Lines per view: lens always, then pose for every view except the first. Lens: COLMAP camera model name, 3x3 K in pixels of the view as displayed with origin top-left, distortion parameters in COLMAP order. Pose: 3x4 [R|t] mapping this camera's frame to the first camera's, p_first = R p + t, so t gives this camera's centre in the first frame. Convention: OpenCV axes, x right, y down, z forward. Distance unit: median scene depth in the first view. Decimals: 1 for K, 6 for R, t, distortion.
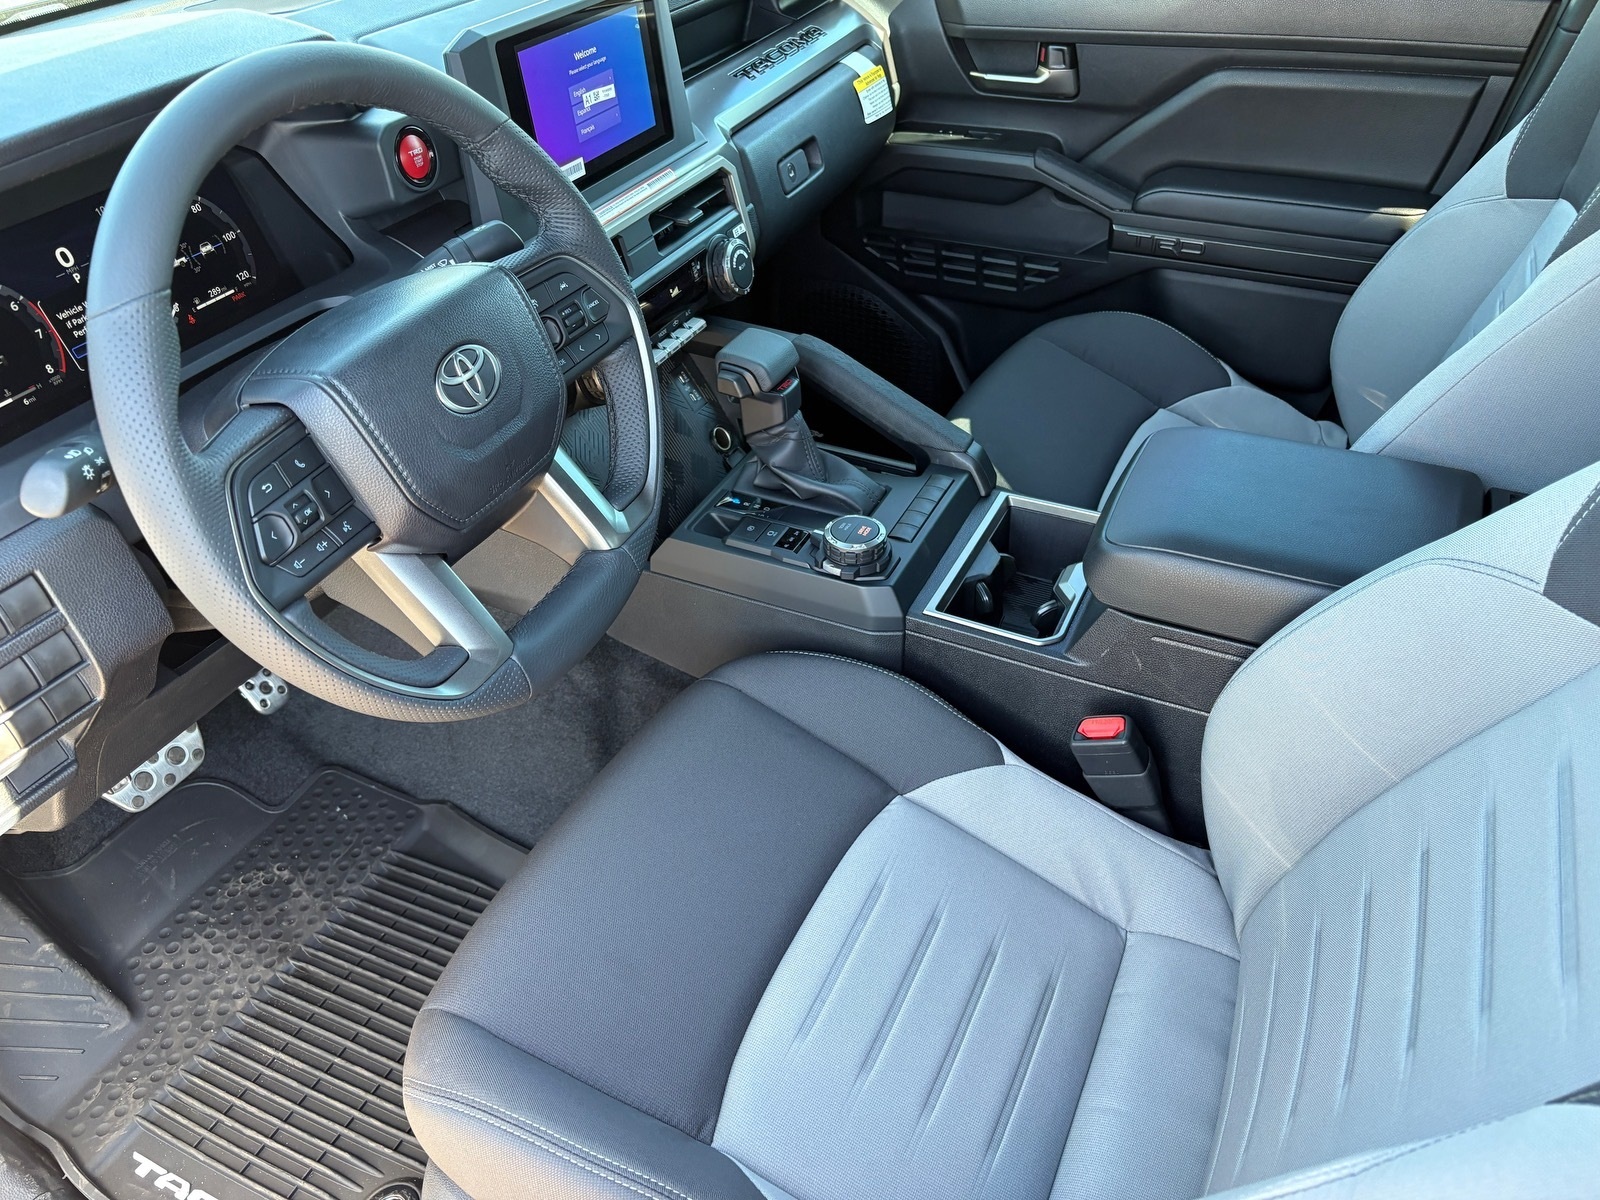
lens RADIAL K [[1233.1, 0, 795.1], [0, 1233.1, 606.6], [0, 0, 1]] dist [0.010497, -0.001953]
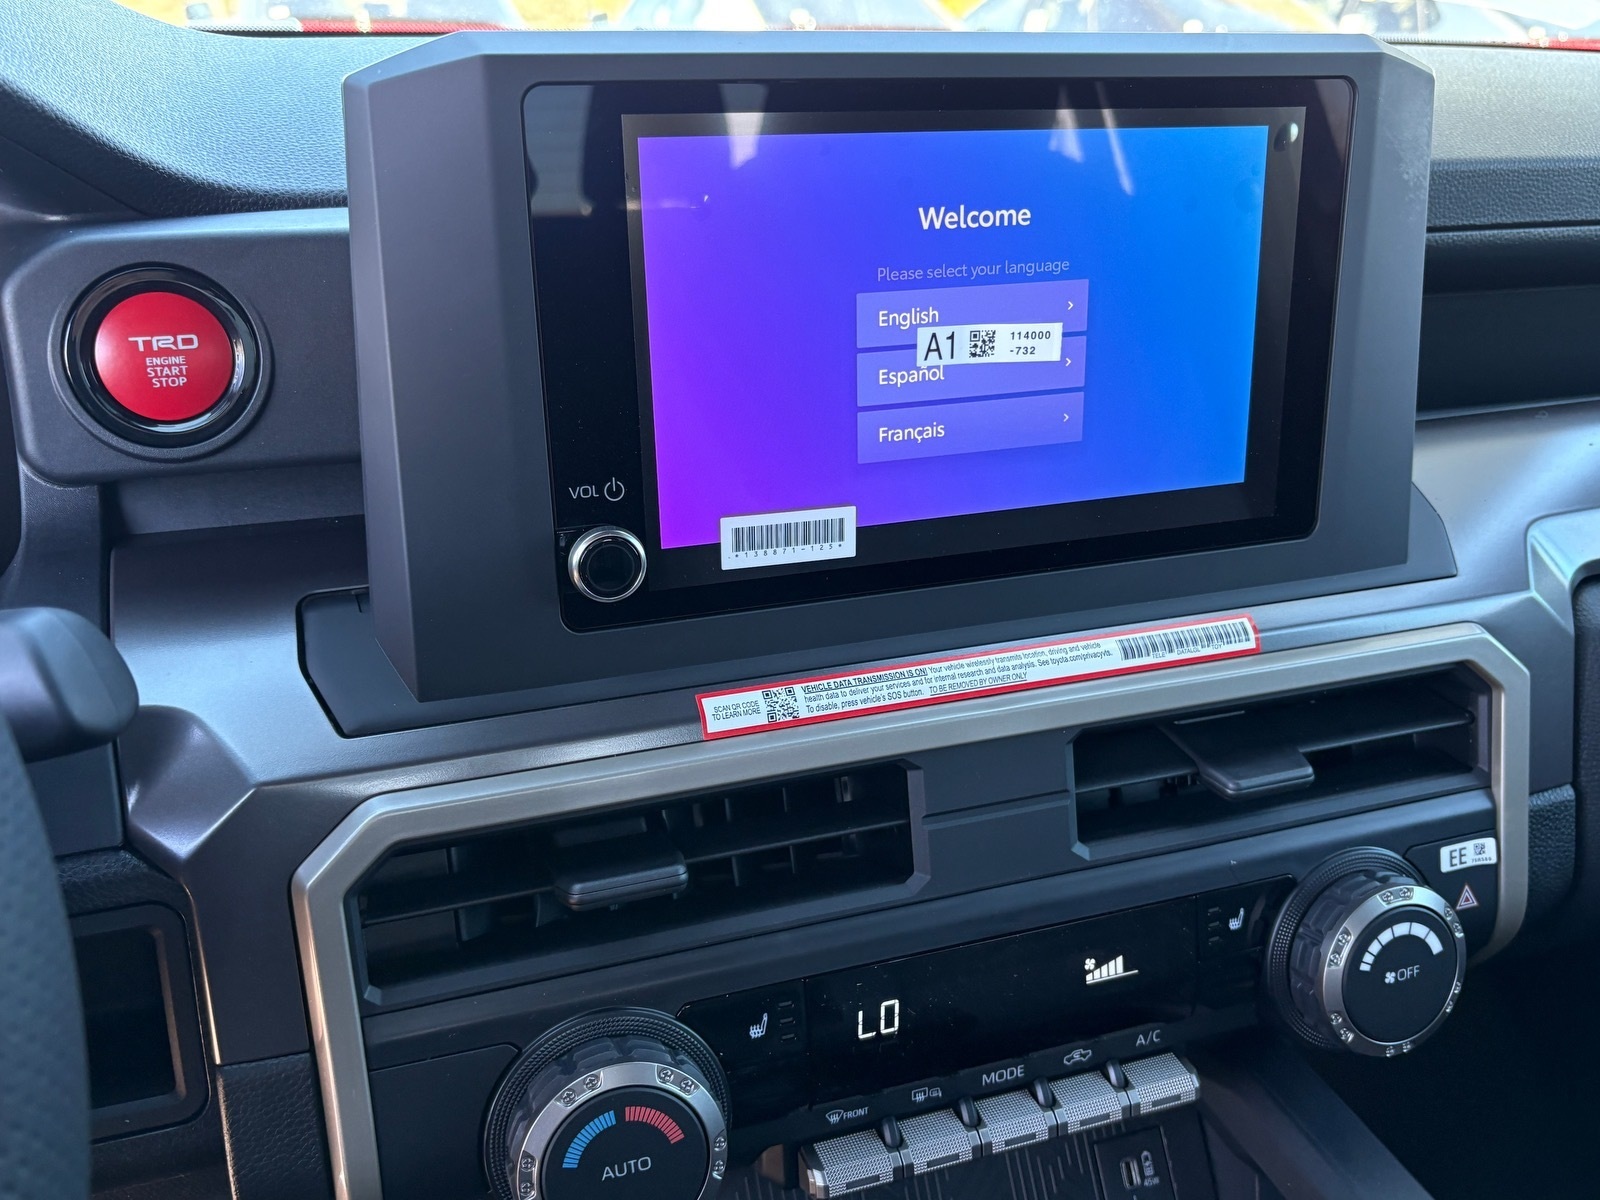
lens RADIAL K [[1464.2, 0, 800.0], [0, 1464.2, 600.0], [0, 0, 1]] dist [0.072945, -0.182496]
pose [[0.707878, 0.299417, -0.639732, 0.065363], [-0.446322, 0.891591, -0.076570, -0.307478], [0.547453, 0.339728, 0.764774, 0.713874]]
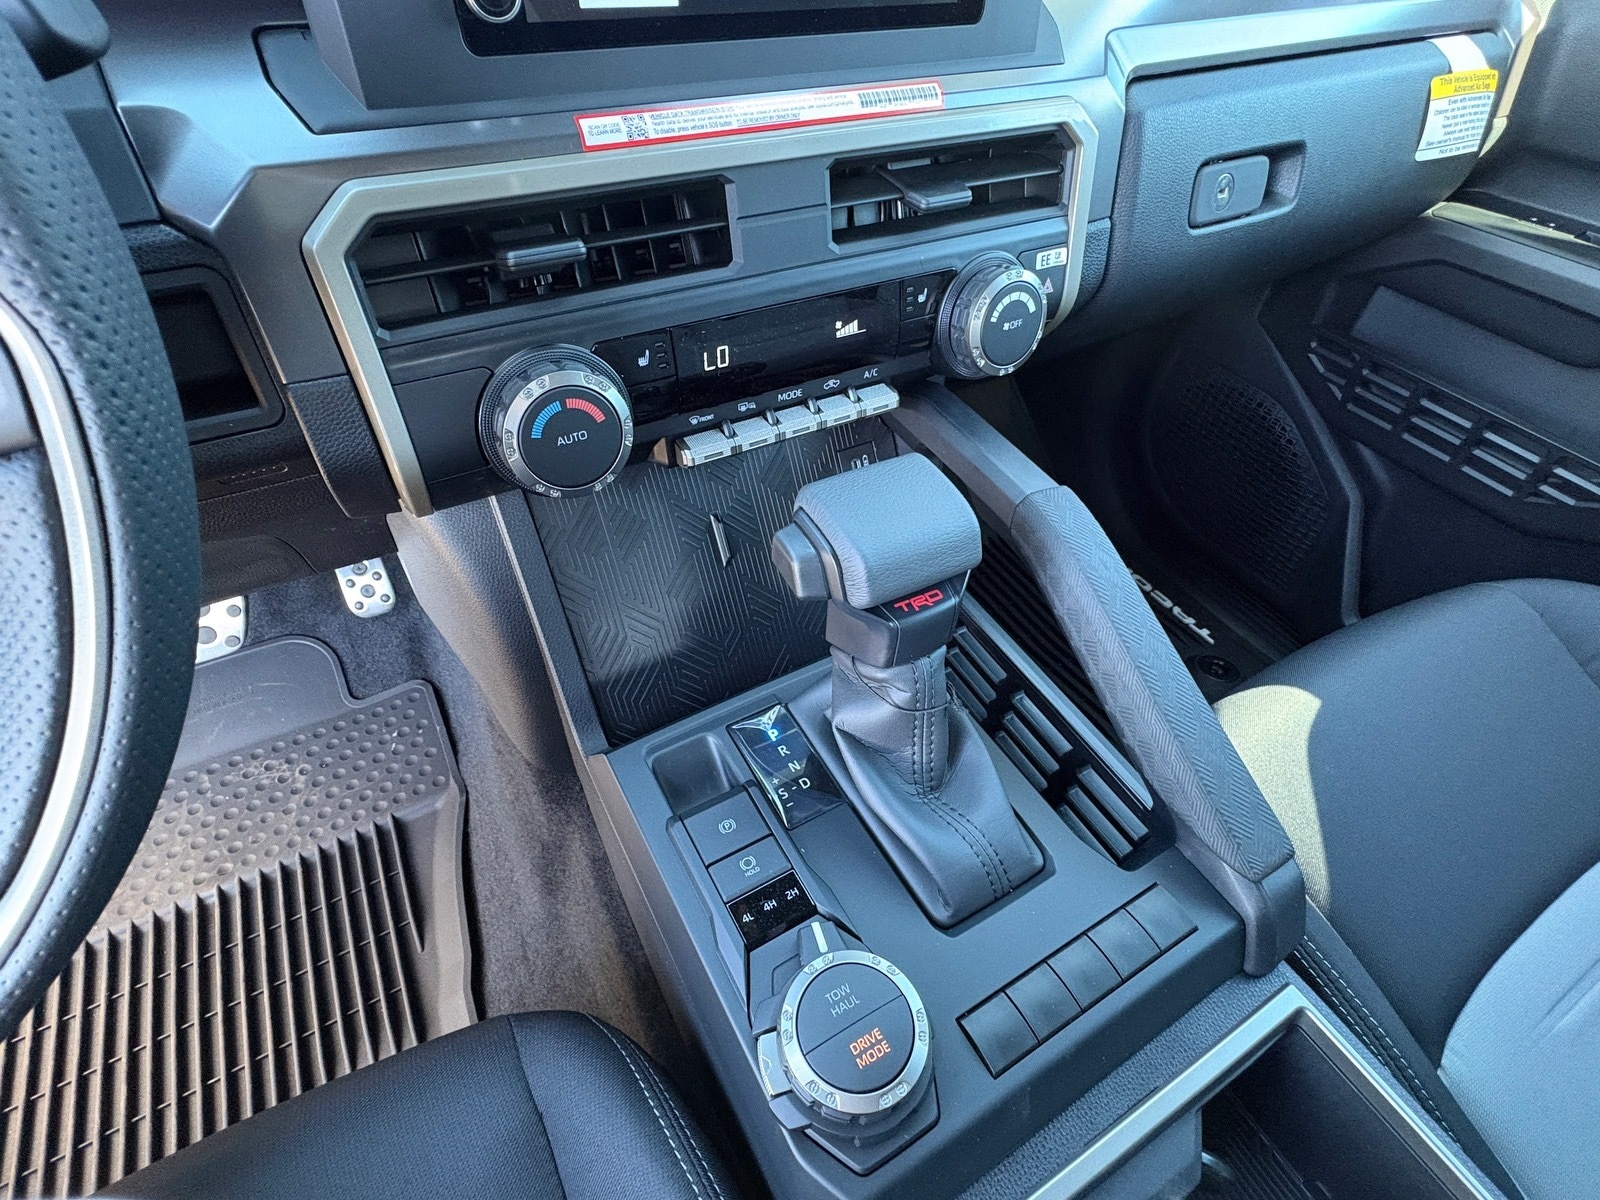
lens RADIAL K [[780.1, 0, 788.4], [0, 780.1, 603.8], [0, 0, 1]] dist [-0.001052, -0.000203]
pose [[0.817840, 0.456999, -0.349700, 0.057884], [-0.398683, 0.888207, 0.228341, -0.241910], [0.414957, -0.047327, 0.908609, 0.759751]]
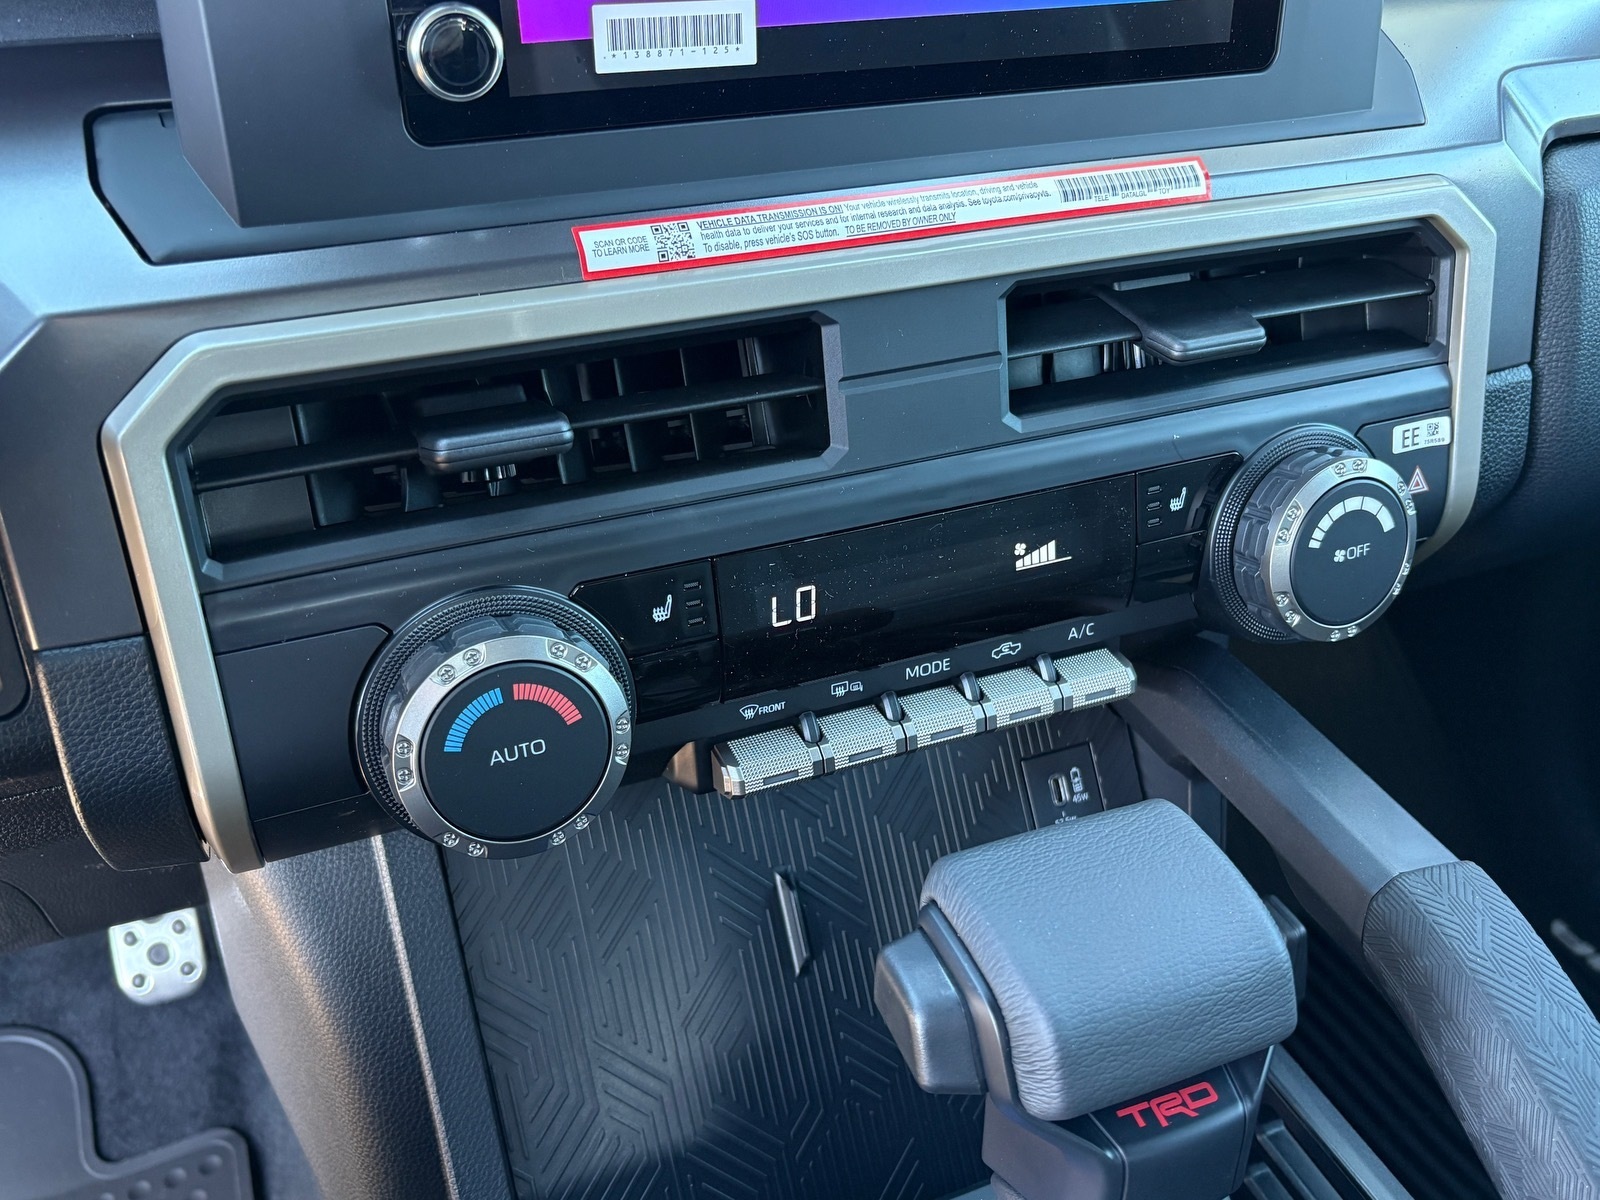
lens RADIAL K [[1444.0, 0, 800.0], [0, 1444.0, 600.0], [0, 0, 1]] dist [0.055792, -0.141410]
pose [[0.751465, 0.378724, -0.540249, 0.053288], [-0.423162, 0.904898, 0.045747, -0.265140], [0.506196, 0.194235, 0.840261, 0.768226]]
